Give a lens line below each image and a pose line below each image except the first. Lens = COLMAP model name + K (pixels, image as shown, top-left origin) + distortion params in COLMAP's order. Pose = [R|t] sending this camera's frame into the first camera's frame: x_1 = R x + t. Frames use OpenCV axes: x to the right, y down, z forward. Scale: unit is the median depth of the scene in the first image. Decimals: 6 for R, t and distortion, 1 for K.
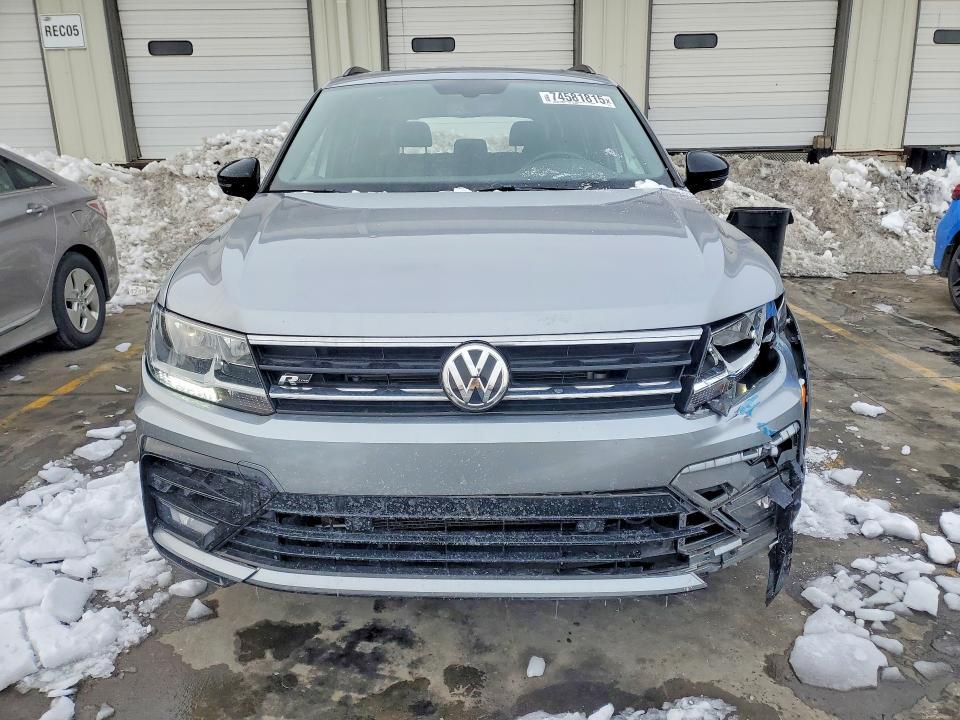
lens RADIAL K [[766.9, 0, 513.1], [0, 766.9, 314.8], [0, 0, 1]] dist [0.013941, 0.001904]
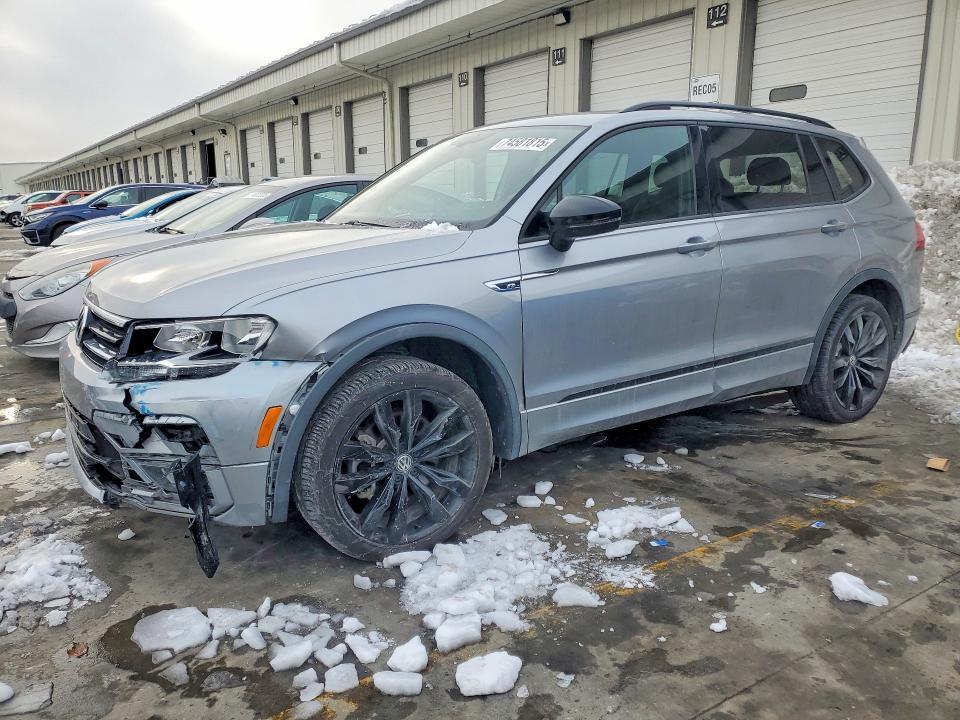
lens RADIAL K [[755.0, 0, 486.5], [0, 755.0, 359.0], [0, 0, 1]] dist [0.023813, -0.006015]
pose [[0.543083, 0.189029, -0.818125, 0.995144], [-0.185233, 0.977298, 0.102845, -0.098073], [0.818993, 0.095690, 0.565768, 0.459575]]
